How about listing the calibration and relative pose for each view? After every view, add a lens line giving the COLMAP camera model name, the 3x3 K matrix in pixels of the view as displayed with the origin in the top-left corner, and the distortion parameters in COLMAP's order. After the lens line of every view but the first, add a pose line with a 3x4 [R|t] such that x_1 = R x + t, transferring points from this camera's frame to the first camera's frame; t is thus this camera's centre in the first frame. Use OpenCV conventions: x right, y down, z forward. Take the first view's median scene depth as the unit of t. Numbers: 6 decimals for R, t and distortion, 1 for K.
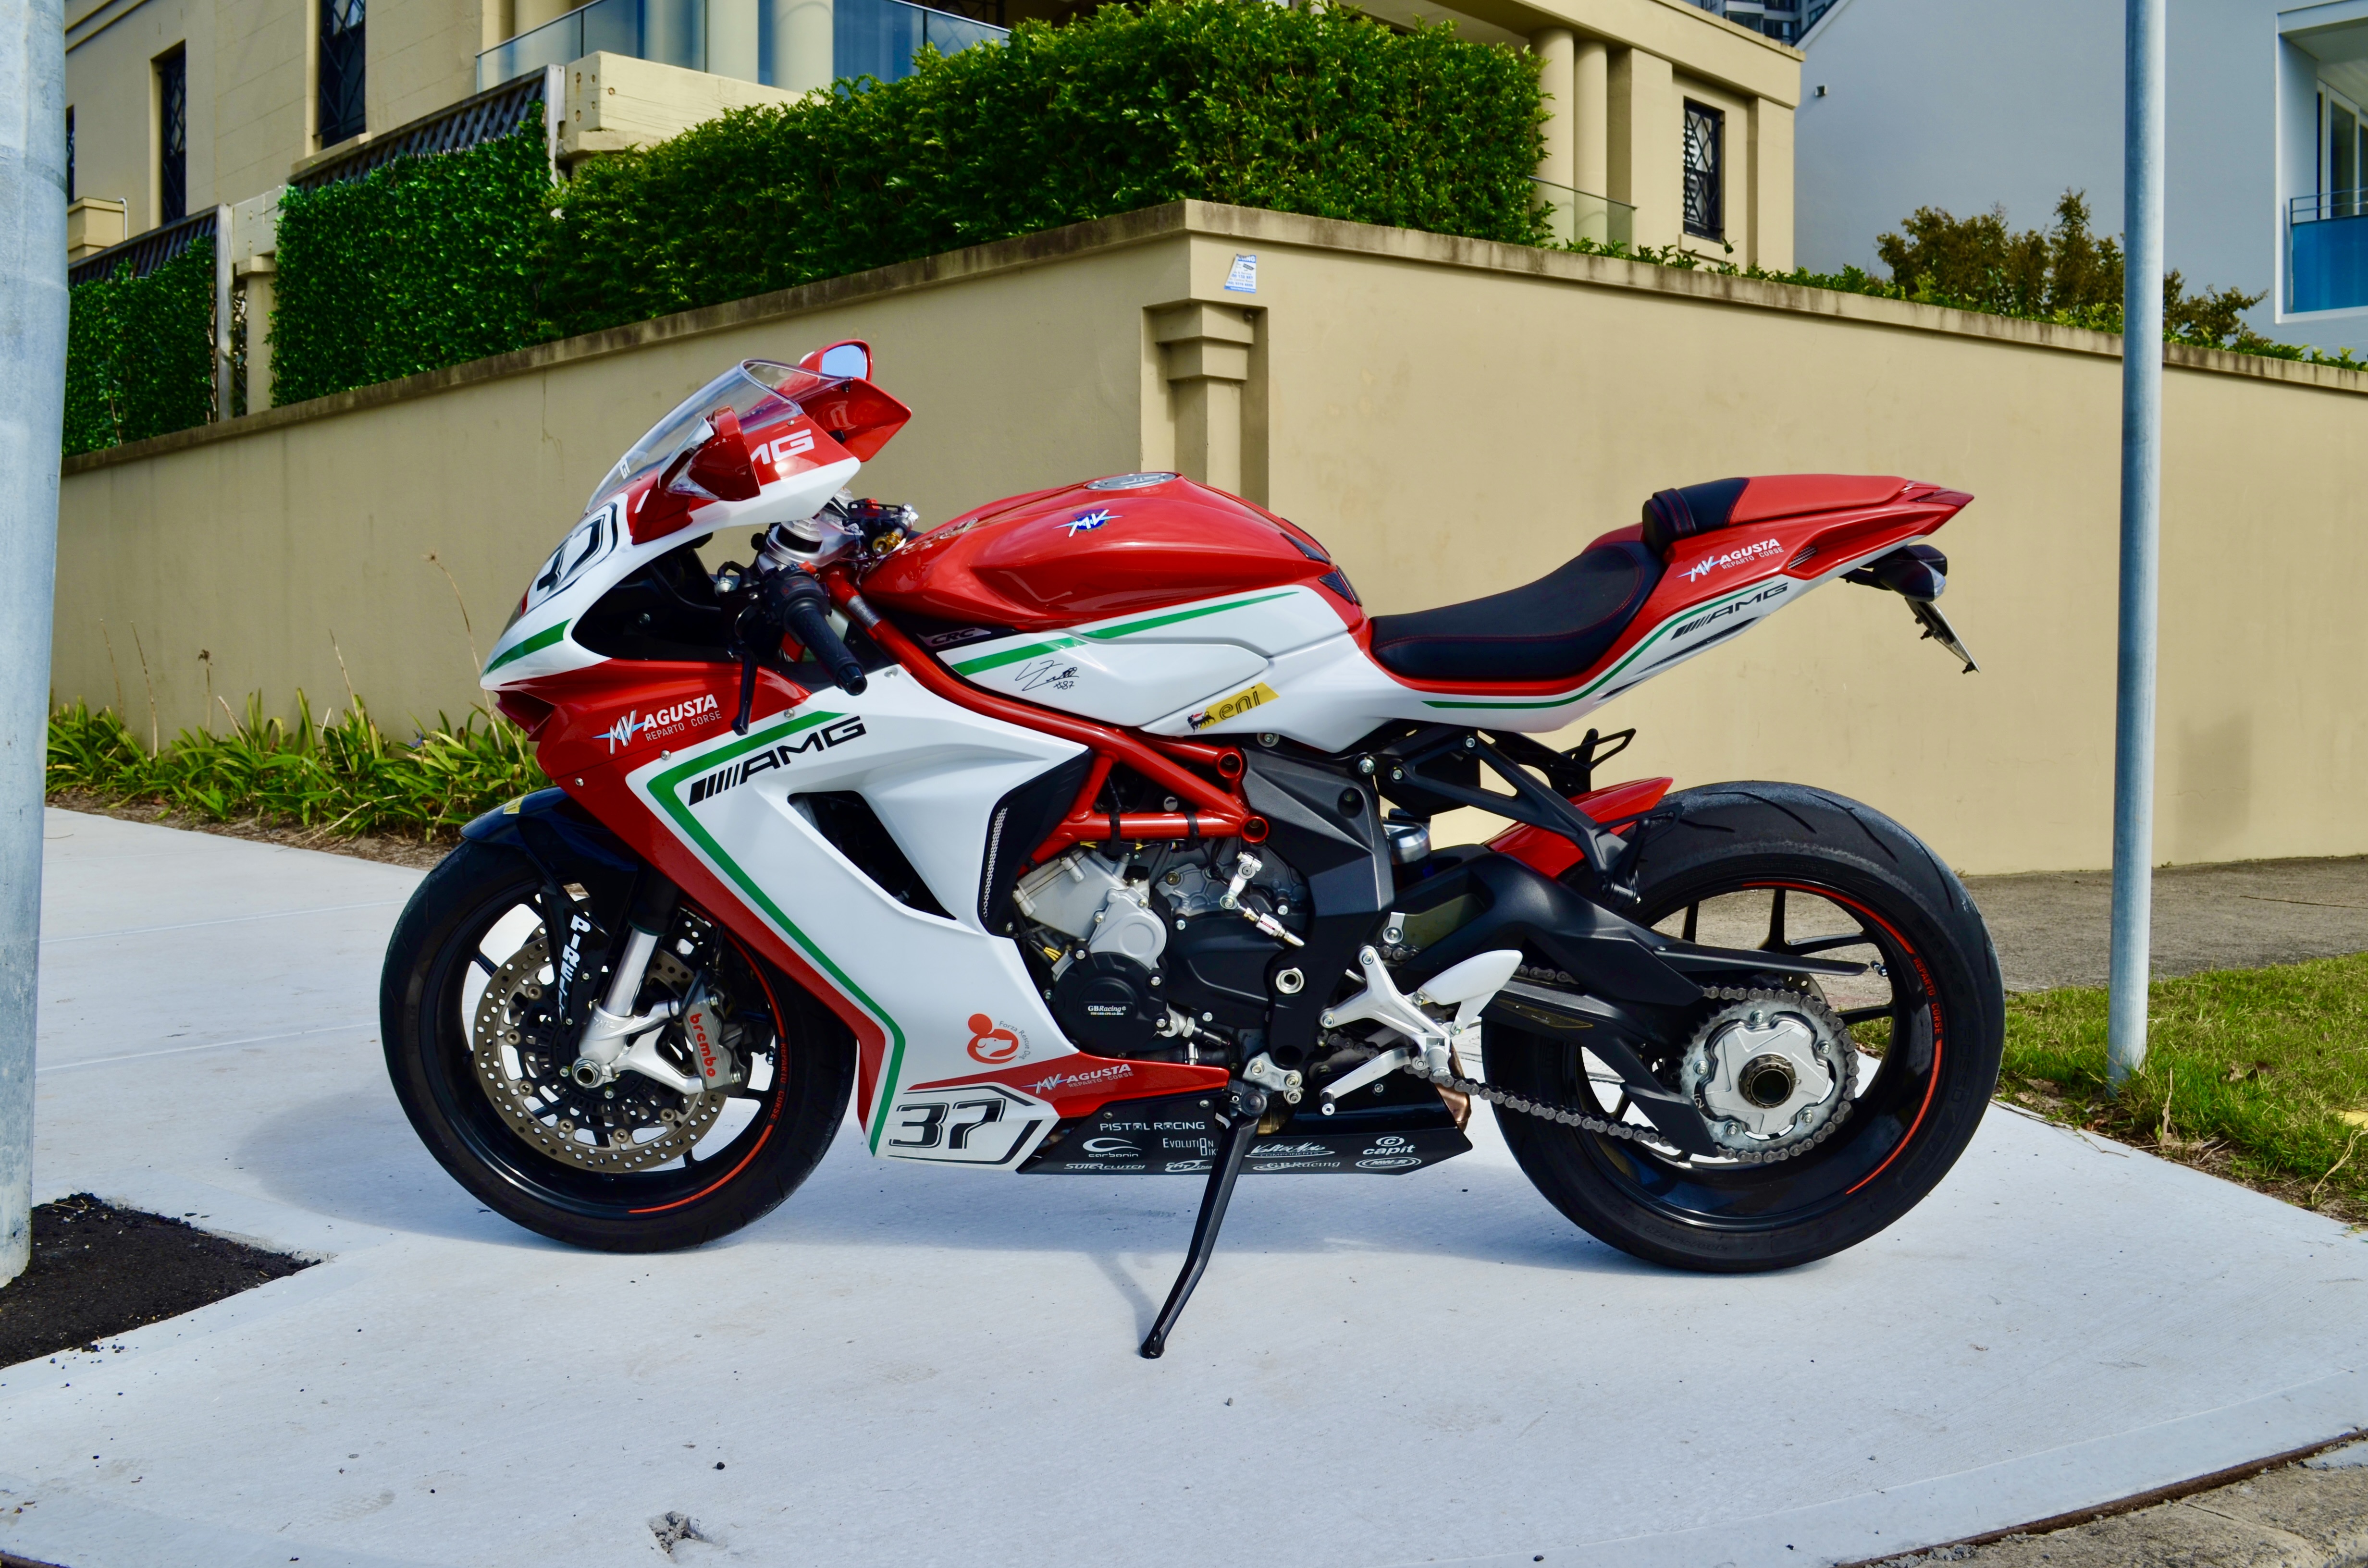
lens RADIAL K [[2195.9, 0, 1184.0], [0, 2195.9, 784.0], [0, 0, 1]] dist [-0.074248, 0.014562]
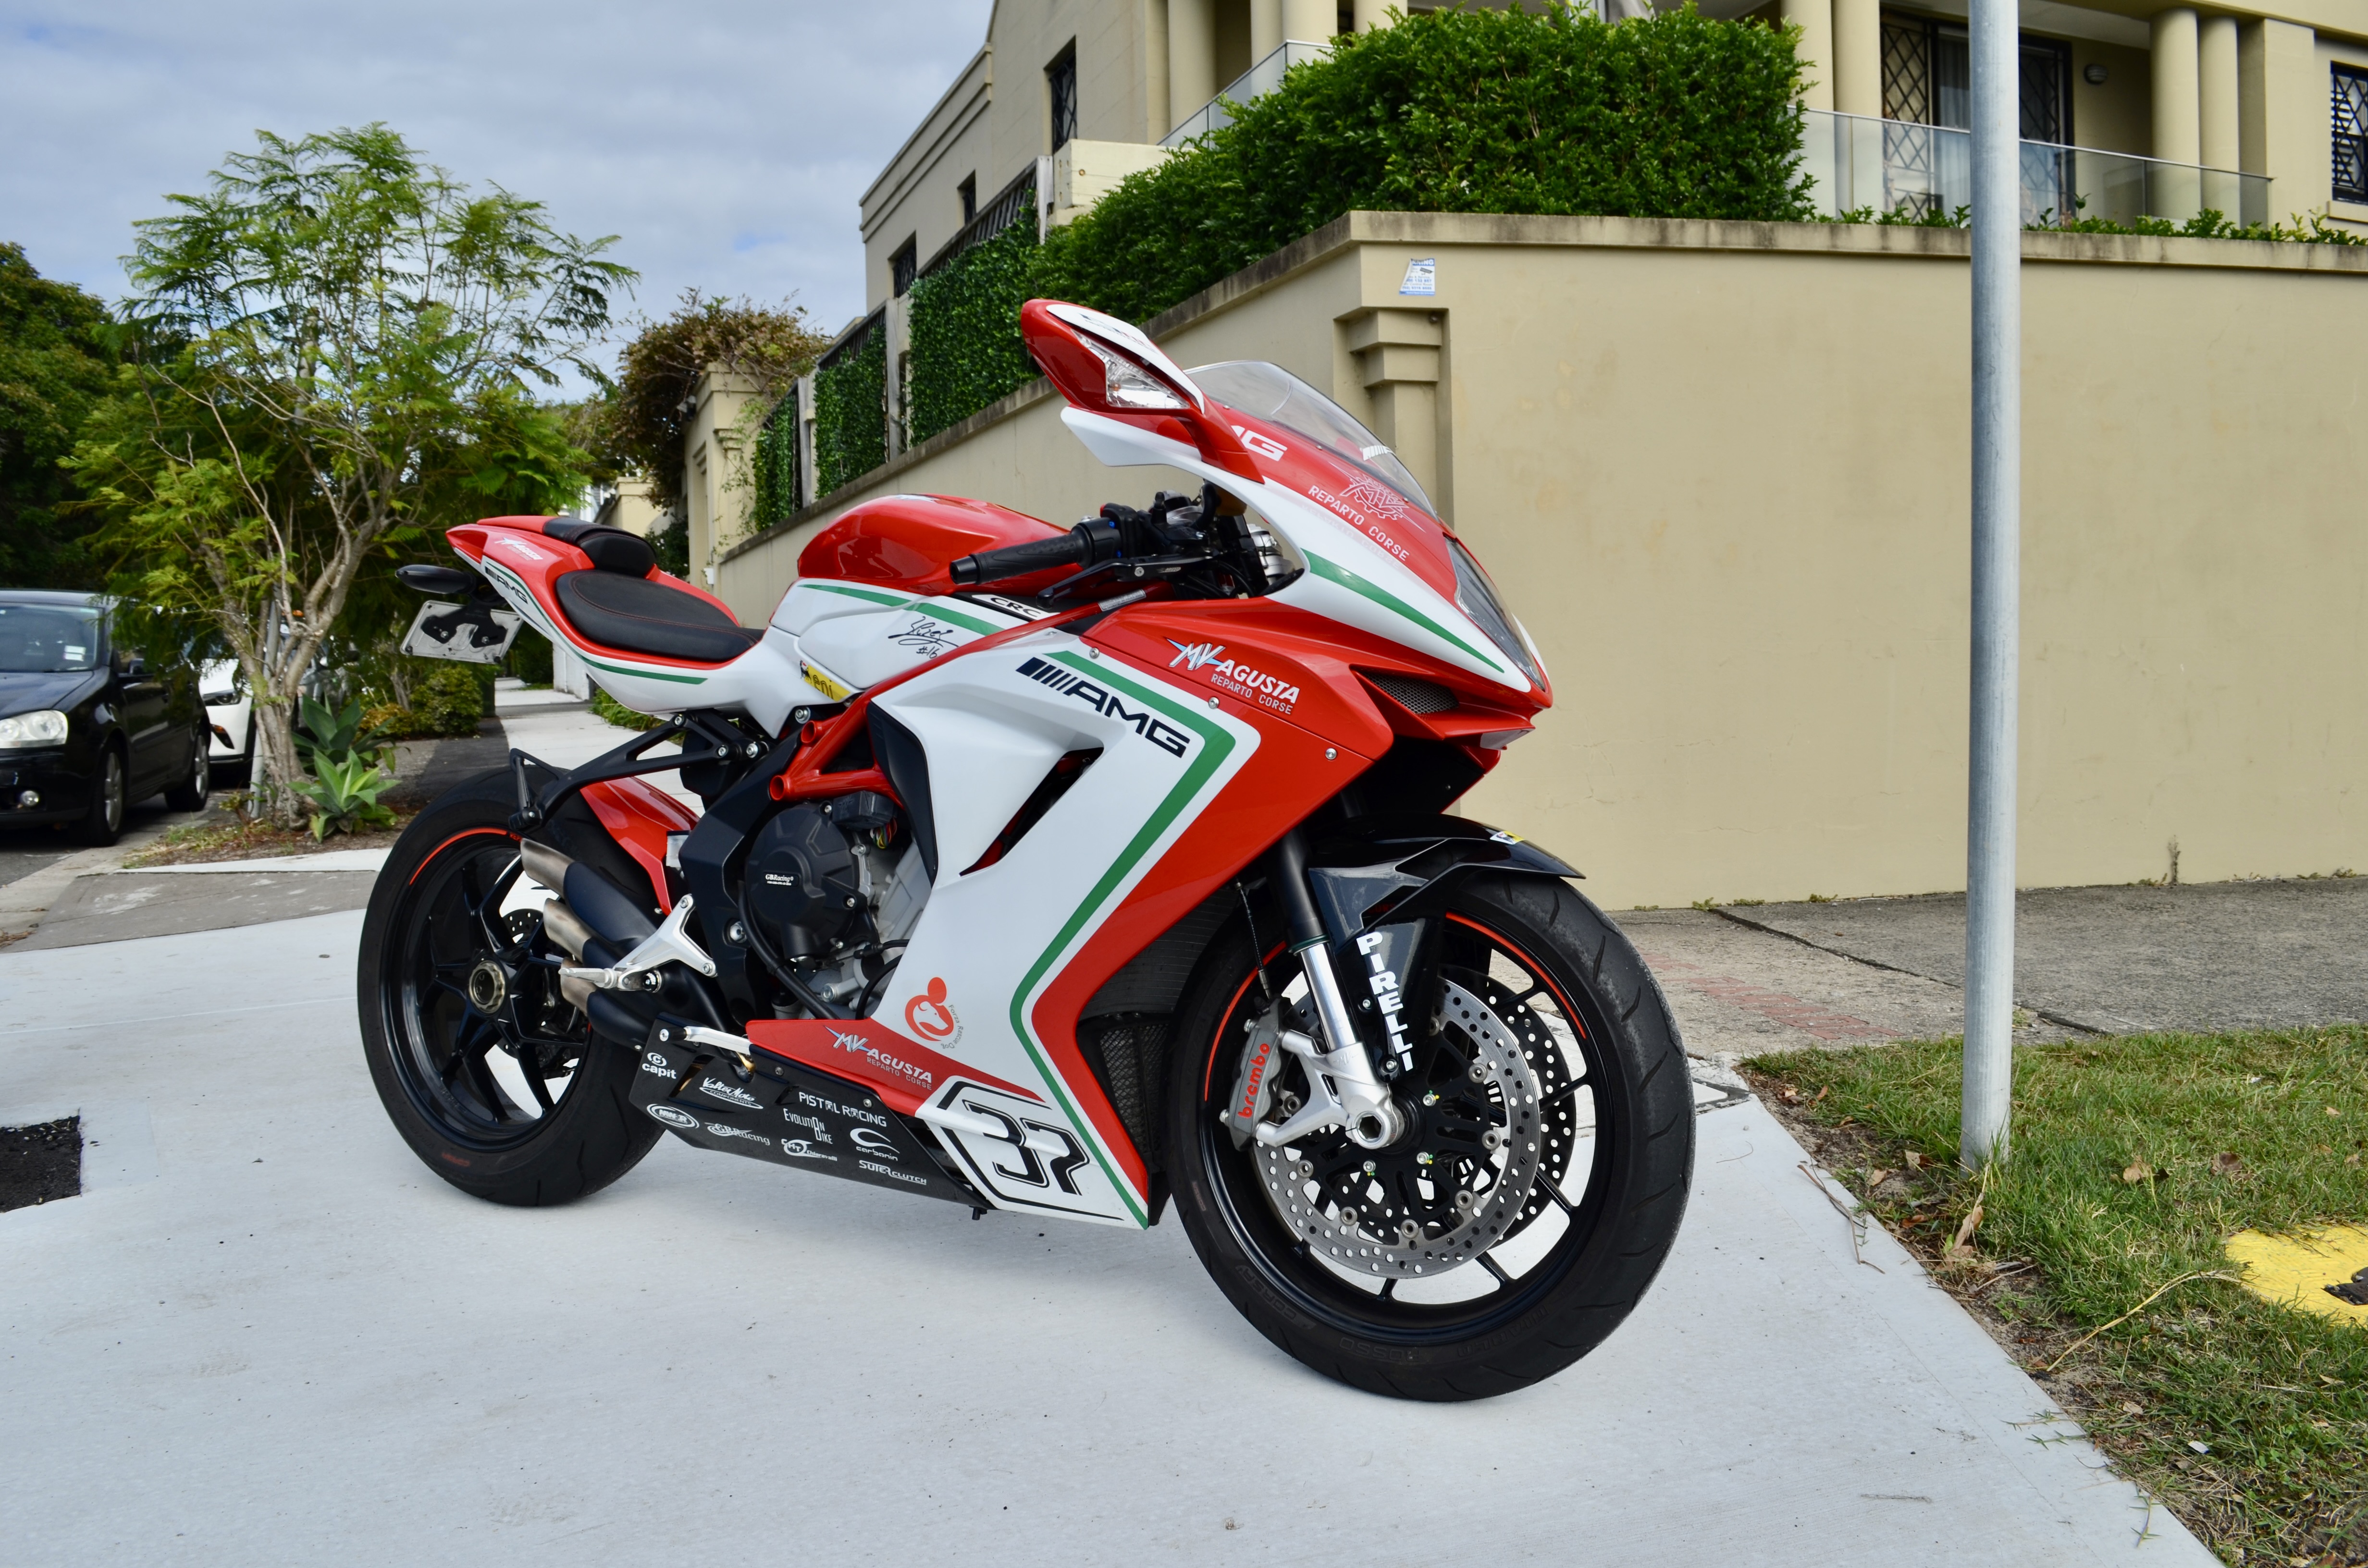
lens RADIAL K [[1854.0, 0, 1191.7], [0, 1854.0, 784.3], [0, 0, 1]] dist [-0.087693, 0.017449]
pose [[0.915737, 0.006289, -0.401728, 0.369246], [0.001476, 0.999818, 0.019016, -0.017128], [0.401775, -0.018007, 0.915562, 0.220182]]
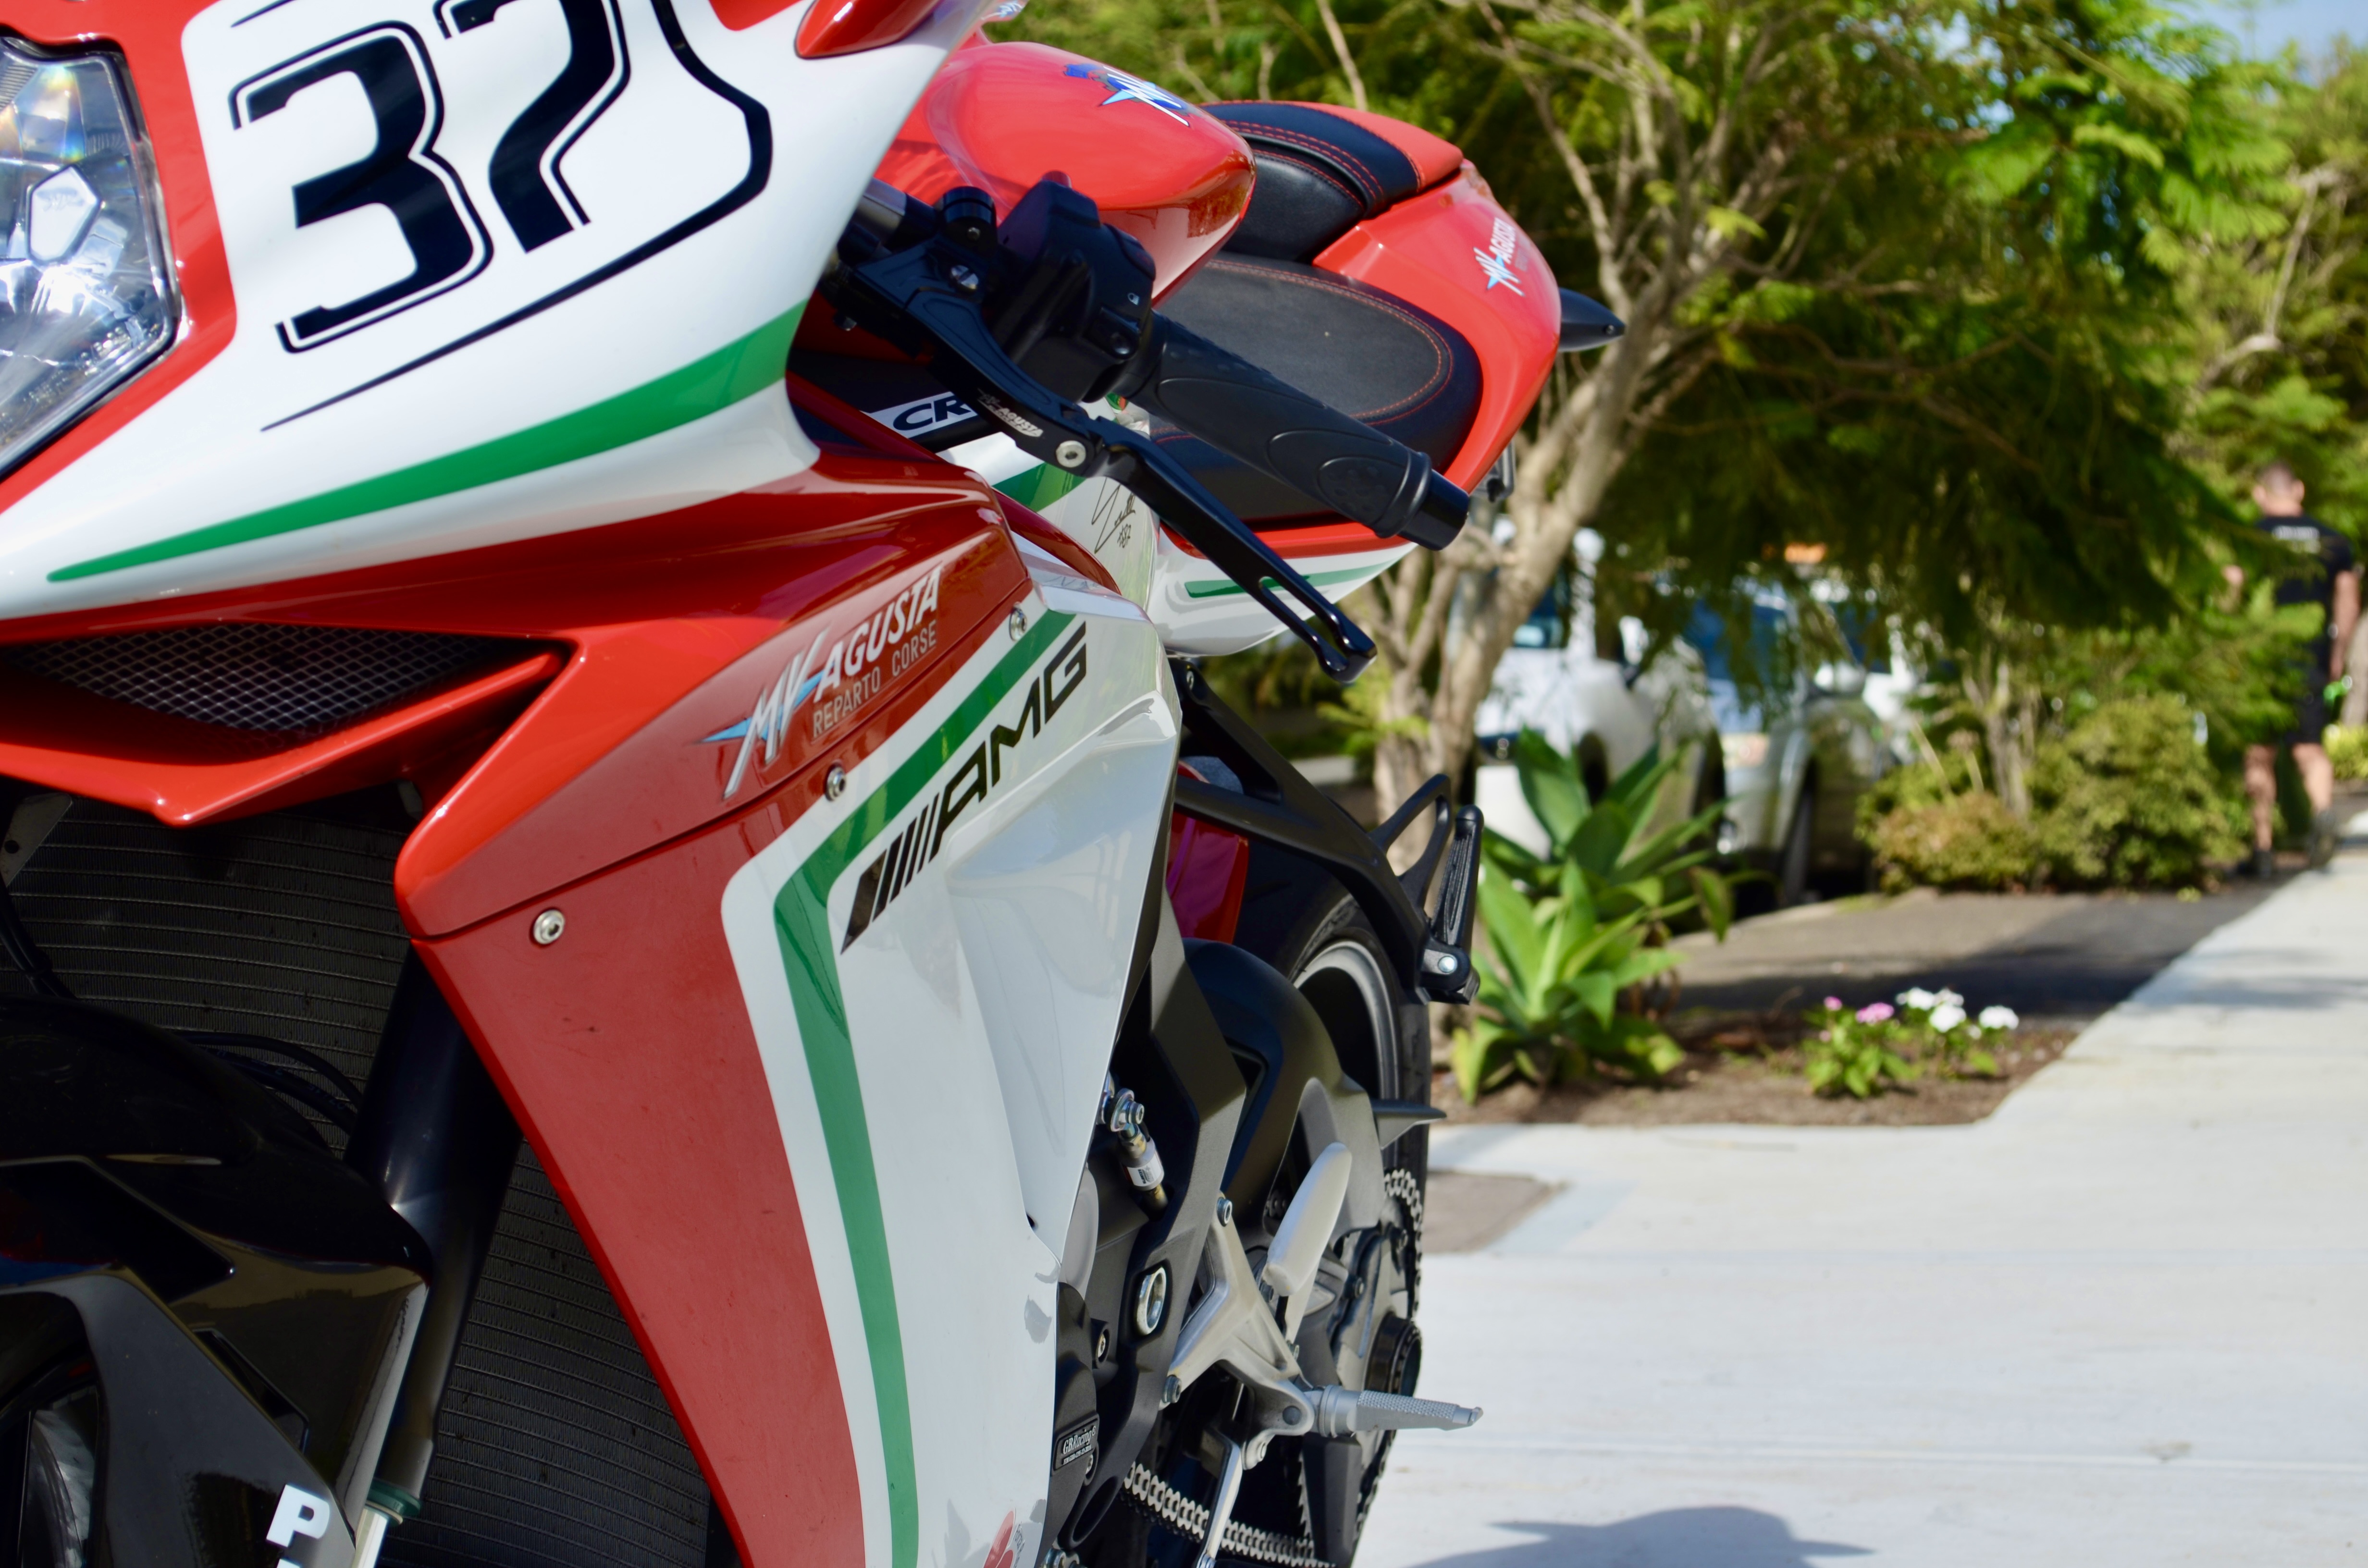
lens RADIAL K [[5353.9, 0, 1184.0], [0, 5353.9, 784.0], [0, 0, 1]] dist [0.037763, -0.061833]
pose [[0.527291, 0.010560, -0.849619, 0.523092], [-0.055005, 0.998250, -0.021730, 0.003860], [0.847903, 0.058191, 0.526949, 0.362442]]
